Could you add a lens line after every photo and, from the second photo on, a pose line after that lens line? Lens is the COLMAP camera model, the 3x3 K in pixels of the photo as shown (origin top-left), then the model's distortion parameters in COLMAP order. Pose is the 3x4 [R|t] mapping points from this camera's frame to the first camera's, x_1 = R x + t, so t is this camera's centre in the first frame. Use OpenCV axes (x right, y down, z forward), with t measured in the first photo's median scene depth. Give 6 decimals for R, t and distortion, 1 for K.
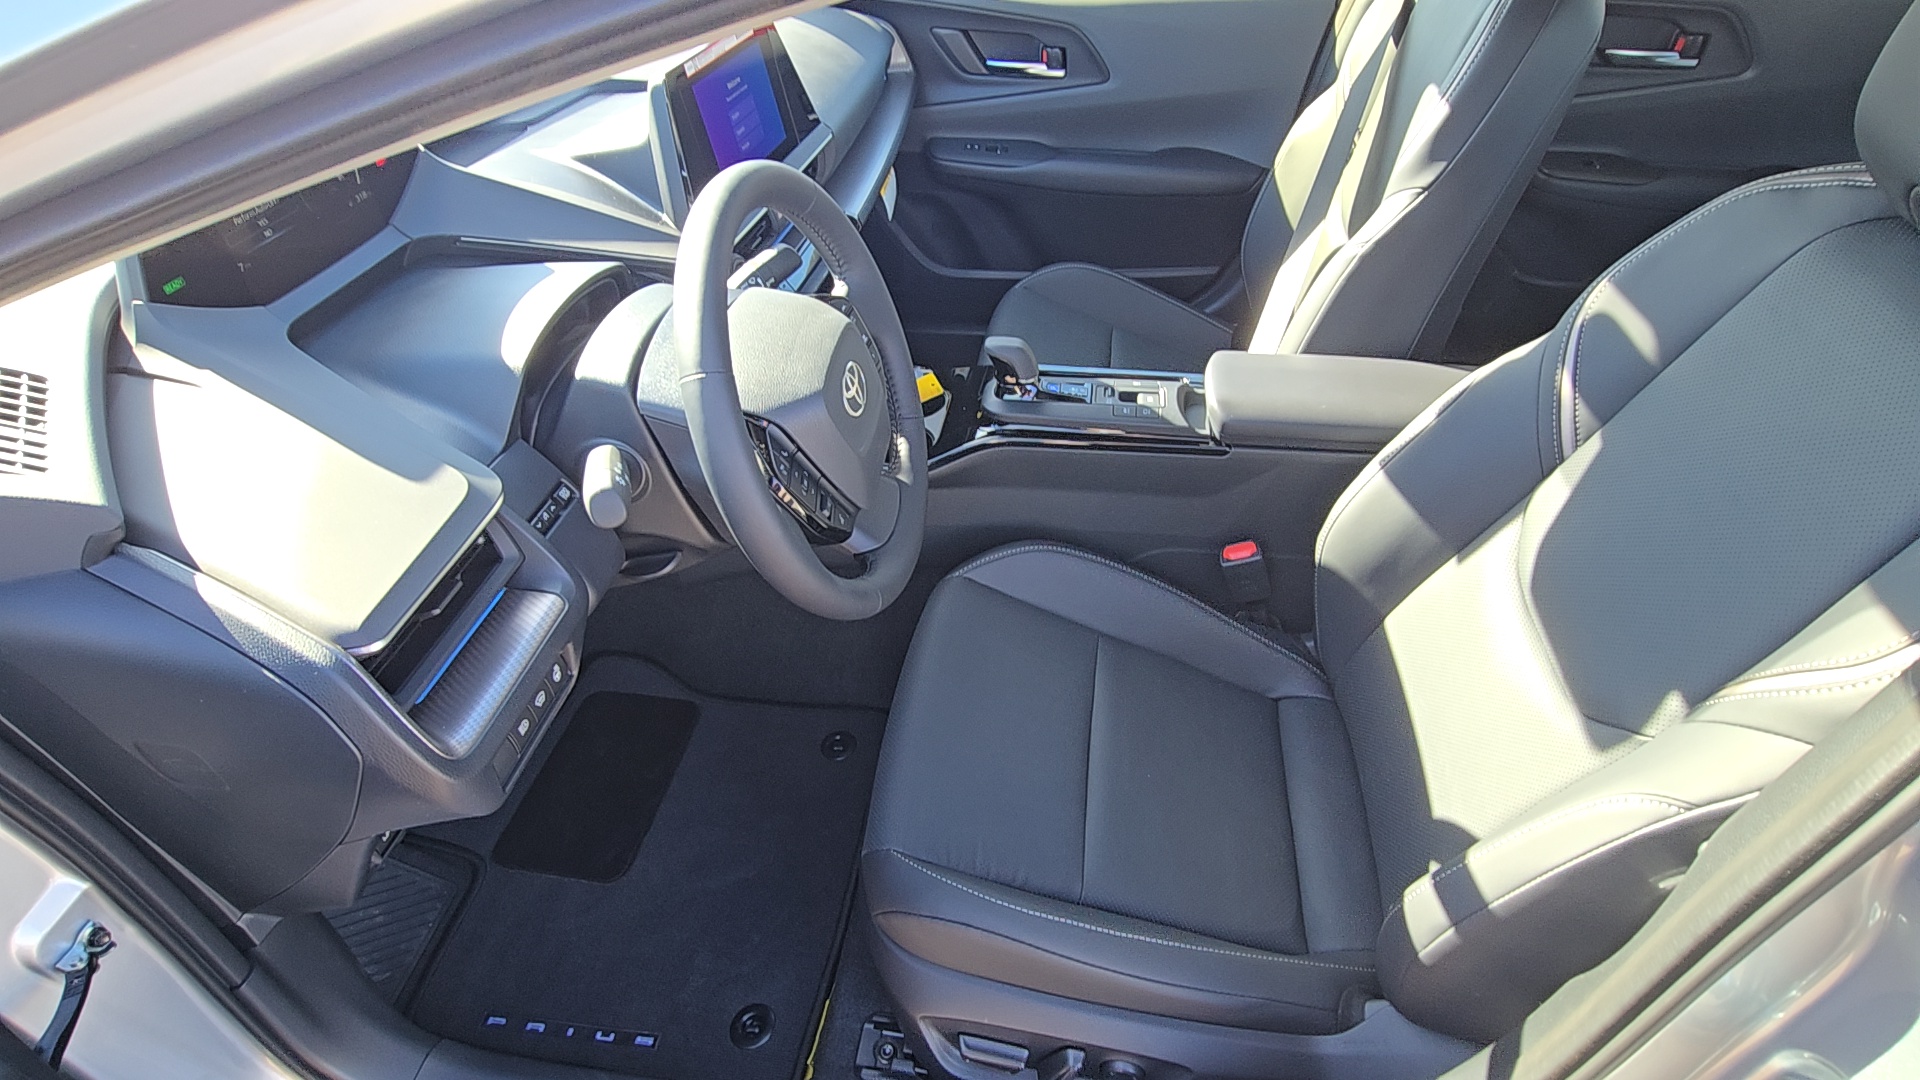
lens RADIAL K [[907.3, 0, 906.6], [0, 907.3, 539.3], [0, 0, 1]] dist [0.000967, 0.000007]
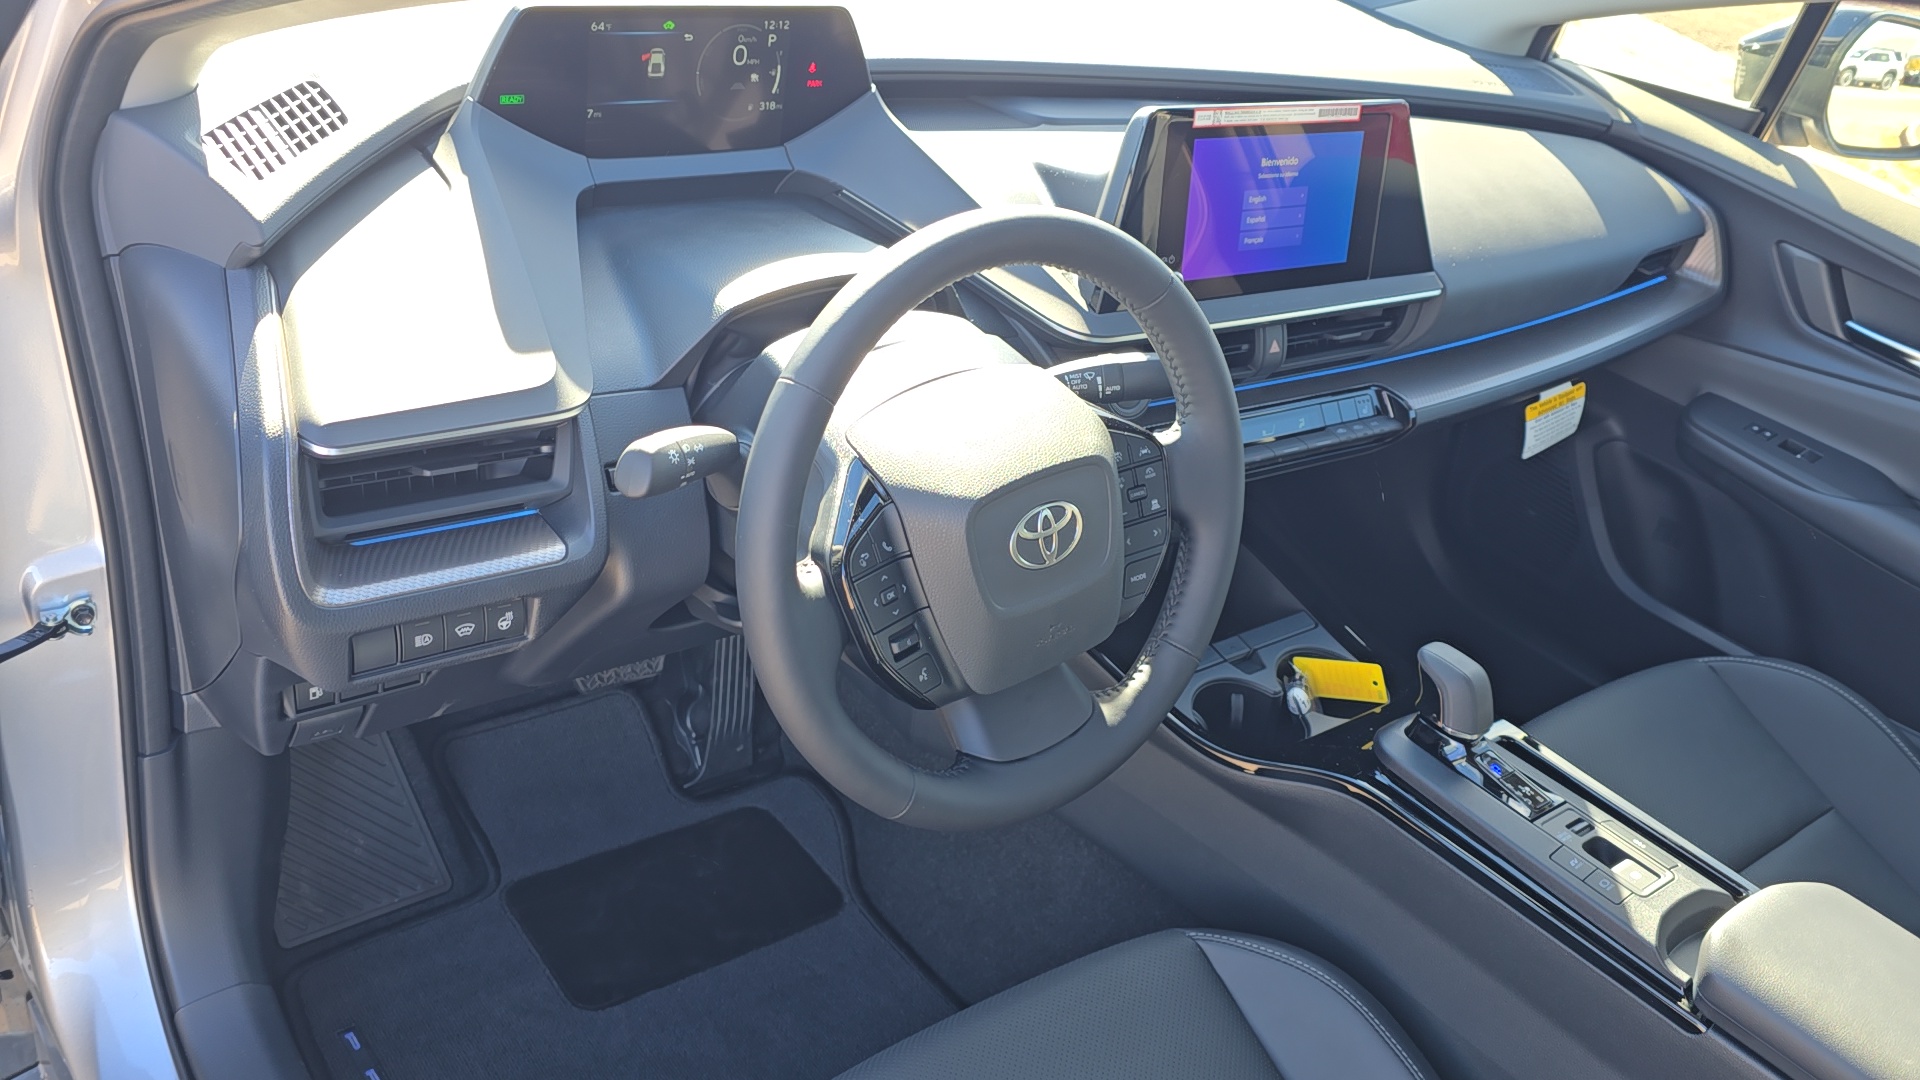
lens RADIAL K [[1446.2, 0, 960.0], [0, 1446.2, 540.0], [0, 0, 1]] dist [-0.004491, 0.000973]
pose [[0.731635, 0.464309, -0.499127, 0.325259], [-0.561067, 0.826004, -0.054046, -0.044791], [0.387187, 0.319585, 0.864842, -0.003409]]
